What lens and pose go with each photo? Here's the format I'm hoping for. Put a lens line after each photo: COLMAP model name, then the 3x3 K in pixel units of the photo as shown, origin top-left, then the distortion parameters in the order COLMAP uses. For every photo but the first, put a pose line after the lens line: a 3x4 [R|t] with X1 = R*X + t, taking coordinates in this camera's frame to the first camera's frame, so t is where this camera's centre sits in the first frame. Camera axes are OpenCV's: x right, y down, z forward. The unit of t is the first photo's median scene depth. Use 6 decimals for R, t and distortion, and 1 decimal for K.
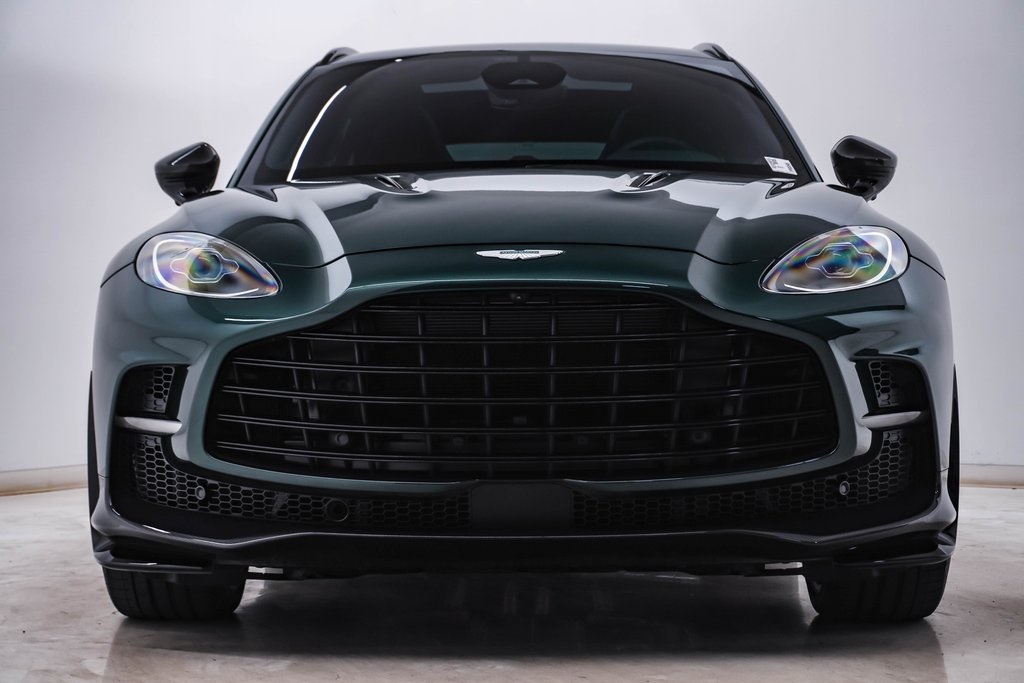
lens RADIAL K [[2161.1, 0, 512.0], [0, 2161.1, 341.5], [0, 0, 1]] dist [0.016234, -0.047233]
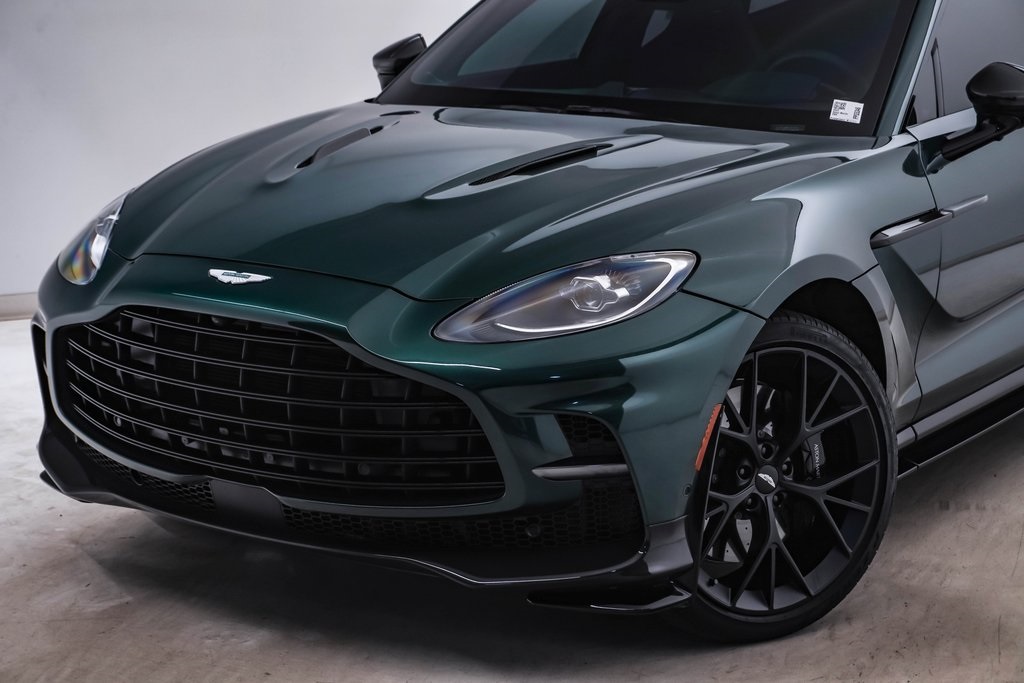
lens RADIAL K [[2161.1, 0, 512.0], [0, 2161.1, 341.5], [0, 0, 1]] dist [0.016234, -0.047233]
pose [[0.829744, 0.128316, -0.543194, 0.696437], [-0.017361, 0.978677, 0.204668, -0.228671], [0.557874, -0.160392, 0.814280, 0.198814]]
